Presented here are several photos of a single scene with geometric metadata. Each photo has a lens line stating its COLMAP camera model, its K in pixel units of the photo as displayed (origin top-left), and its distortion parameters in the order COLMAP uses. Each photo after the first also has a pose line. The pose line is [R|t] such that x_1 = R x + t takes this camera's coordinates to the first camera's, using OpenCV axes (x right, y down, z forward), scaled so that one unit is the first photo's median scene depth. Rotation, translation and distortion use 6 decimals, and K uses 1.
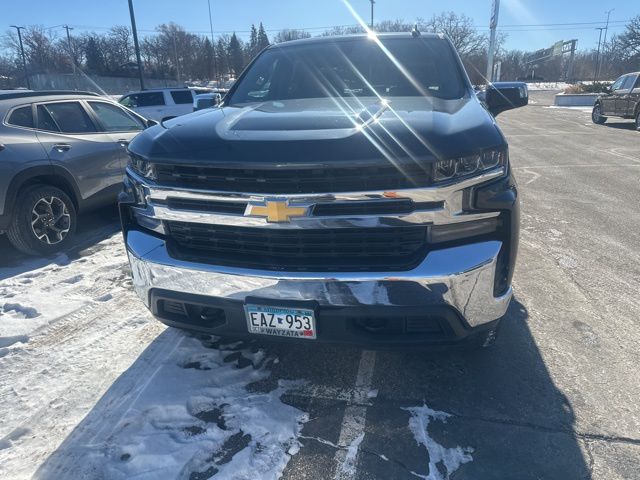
lens RADIAL K [[454.4, 0, 320.7], [0, 454.4, 241.9], [0, 0, 1]] dist [0.022338, -0.029582]
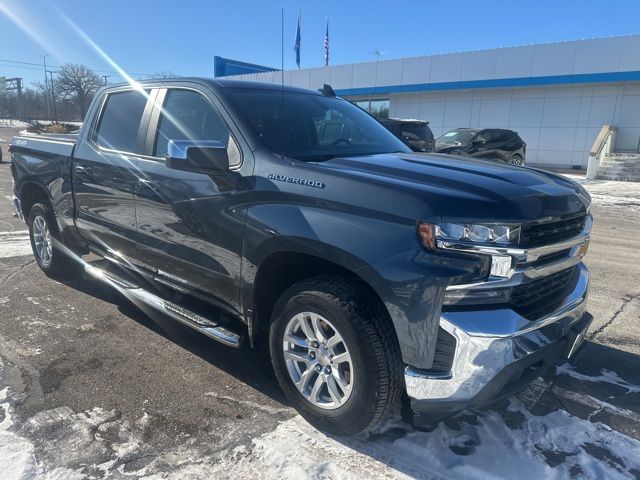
lens RADIAL K [[454.4, 0, 320.7], [0, 454.4, 241.9], [0, 0, 1]] dist [0.022338, -0.029582]
pose [[0.476645, -0.161016, 0.864224, -1.248739], [0.229021, 0.971880, 0.054762, -0.259457], [-0.848740, 0.171823, 0.500118, 0.809594]]
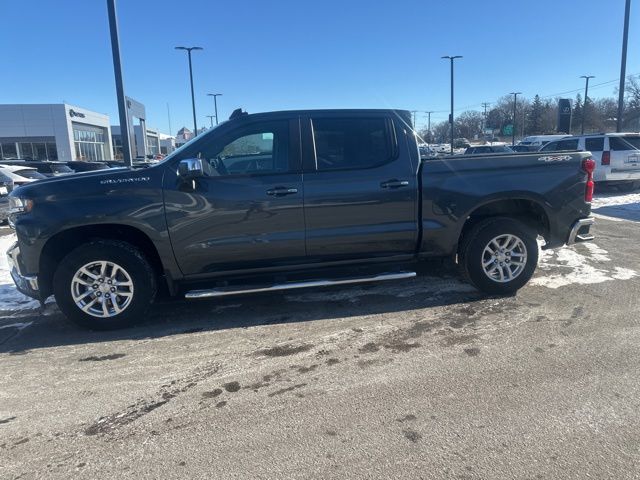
lens RADIAL K [[447.4, 0, 320.2], [0, 447.4, 239.2], [0, 0, 1]] dist [0.077284, -0.119352]
pose [[0.392909, 0.182049, -0.901377, 2.286653], [-0.258951, 0.962445, 0.081507, -0.447619], [0.882364, 0.201388, 0.425296, 1.138662]]
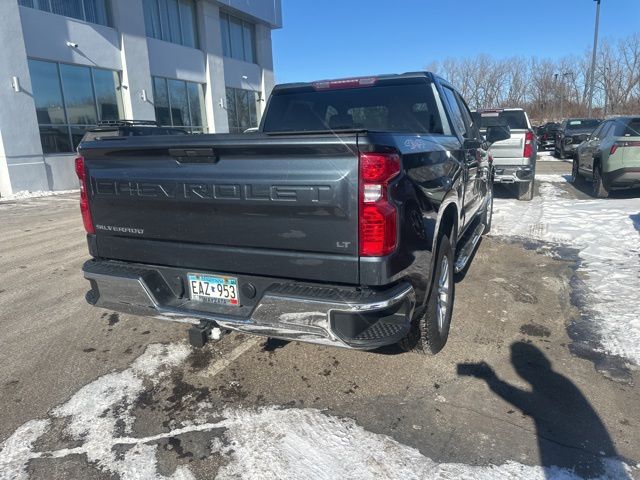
lens RADIAL K [[451.1, 0, 323.0], [0, 451.1, 243.2], [0, 0, 1]] dist [0.030185, -0.037248]
pose [[-0.977562, 0.014257, 0.210165, 0.007509], [0.118820, 0.861154, 0.494263, -1.249991], [-0.173937, 0.508145, -0.843525, 4.011125]]
